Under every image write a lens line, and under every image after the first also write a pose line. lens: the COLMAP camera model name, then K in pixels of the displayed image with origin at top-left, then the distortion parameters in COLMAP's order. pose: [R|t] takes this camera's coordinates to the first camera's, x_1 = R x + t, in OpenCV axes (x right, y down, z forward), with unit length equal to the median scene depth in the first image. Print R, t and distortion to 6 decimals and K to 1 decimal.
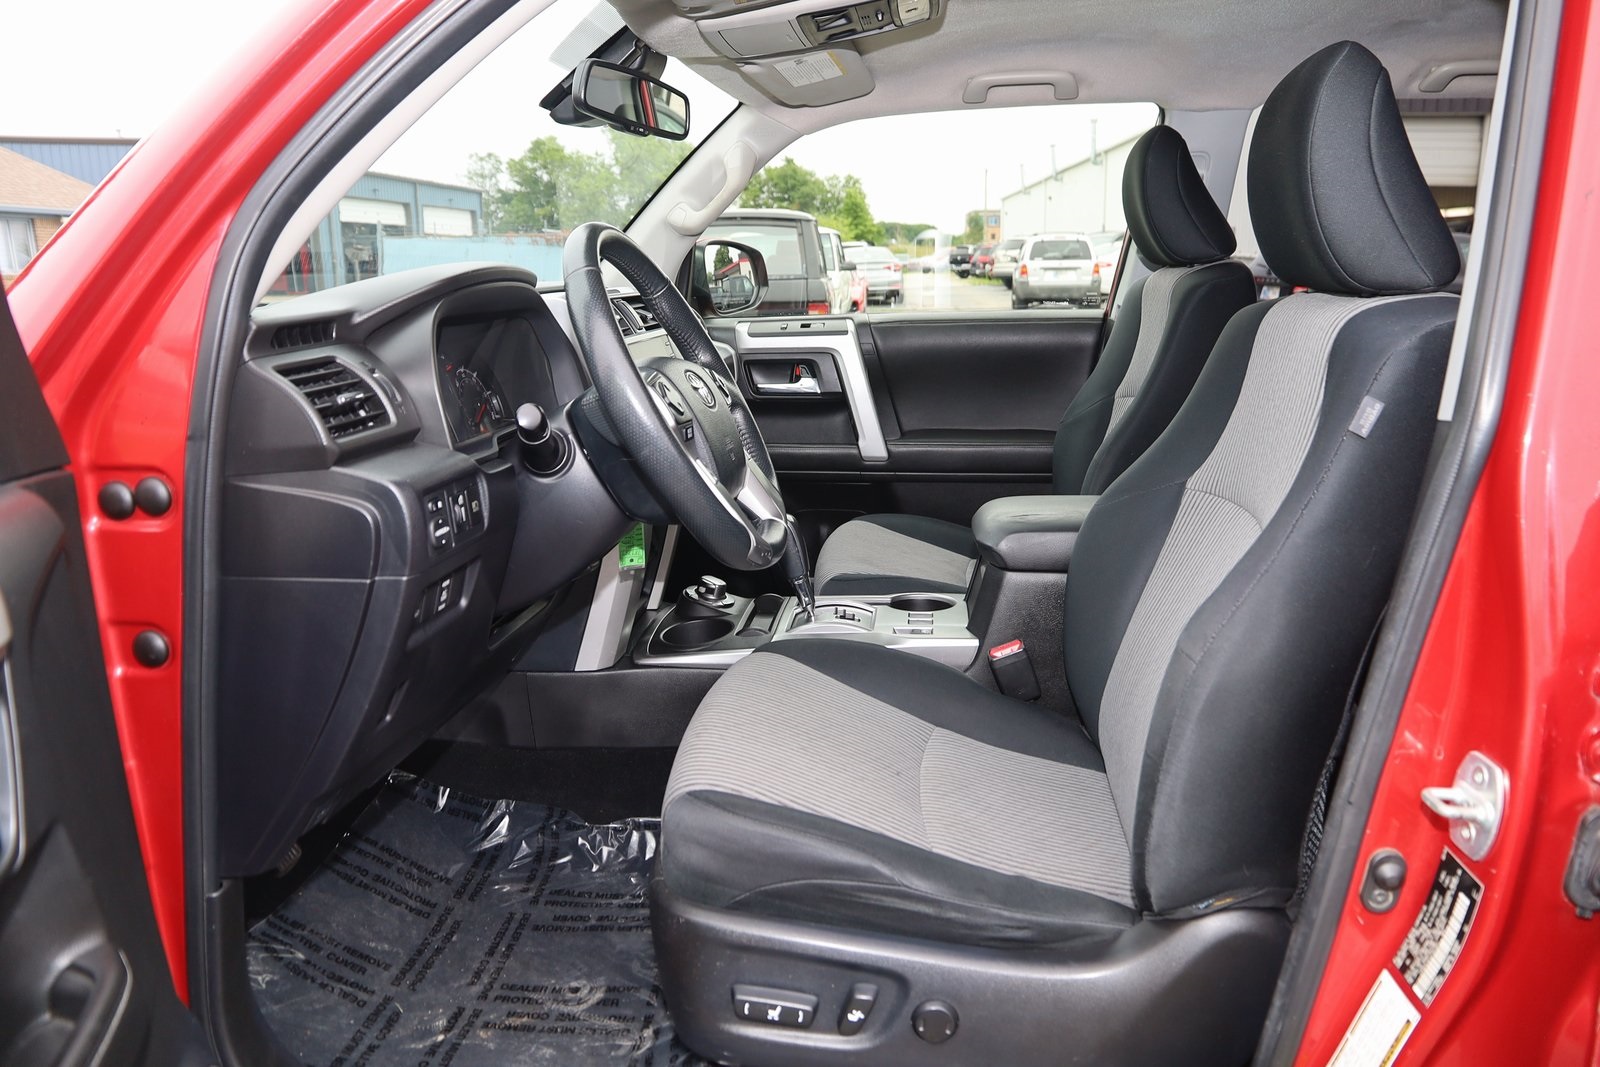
lens RADIAL K [[1103.9, 0, 826.0], [0, 1103.9, 541.8], [0, 0, 1]] dist [-0.123205, 0.083892]
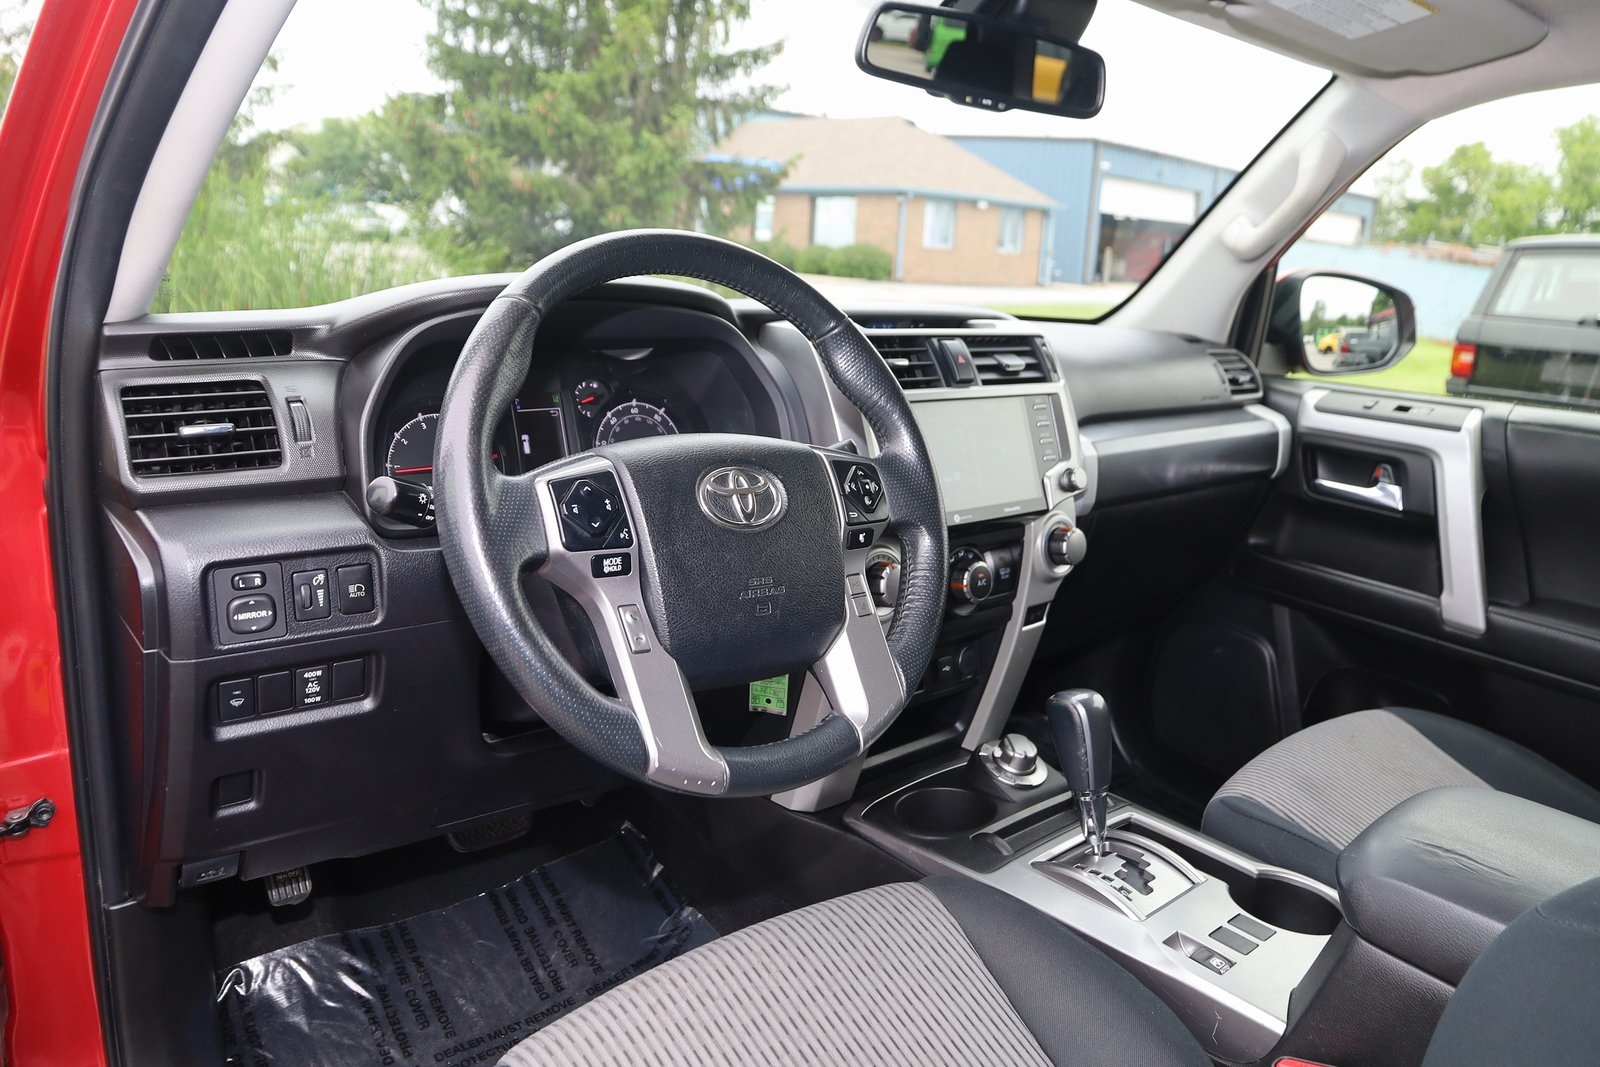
lens RADIAL K [[1103.9, 0, 790.4], [0, 1103.9, 533.3], [0, 0, 1]] dist [-0.123205, 0.083892]
pose [[0.704547, 0.227358, -0.672252, 0.309242], [-0.232354, 0.968980, 0.084197, -0.159104], [0.670541, 0.096880, 0.735519, 0.481518]]
